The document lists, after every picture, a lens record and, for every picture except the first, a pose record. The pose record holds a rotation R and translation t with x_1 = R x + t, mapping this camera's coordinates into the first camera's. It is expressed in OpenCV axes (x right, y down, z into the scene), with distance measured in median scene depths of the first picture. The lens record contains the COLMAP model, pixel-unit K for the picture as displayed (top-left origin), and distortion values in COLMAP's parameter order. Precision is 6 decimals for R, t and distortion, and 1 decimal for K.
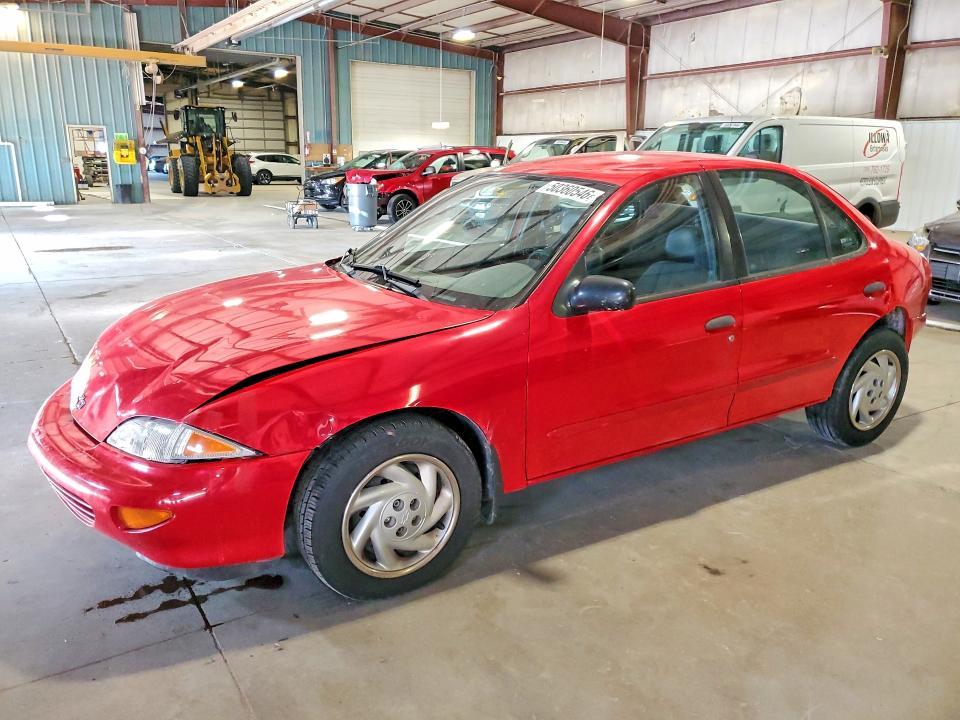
lens RADIAL K [[751.0, 0, 475.5], [0, 751.0, 382.5], [0, 0, 1]] dist [-0.000047, -0.001410]
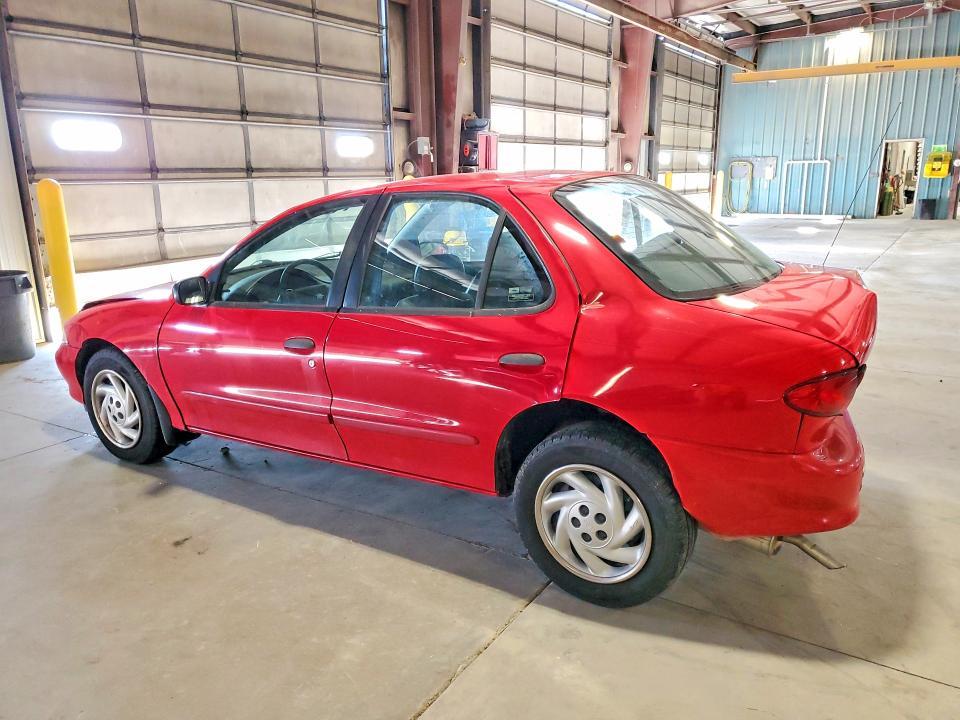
lens RADIAL K [[751.0, 0, 475.5], [0, 751.0, 382.5], [0, 0, 1]] dist [-0.000047, -0.001410]
pose [[0.421532, 0.217938, -0.880235, 0.360035], [-0.233026, 0.964127, 0.127115, -0.057379], [0.876362, 0.151535, 0.457195, 0.206857]]
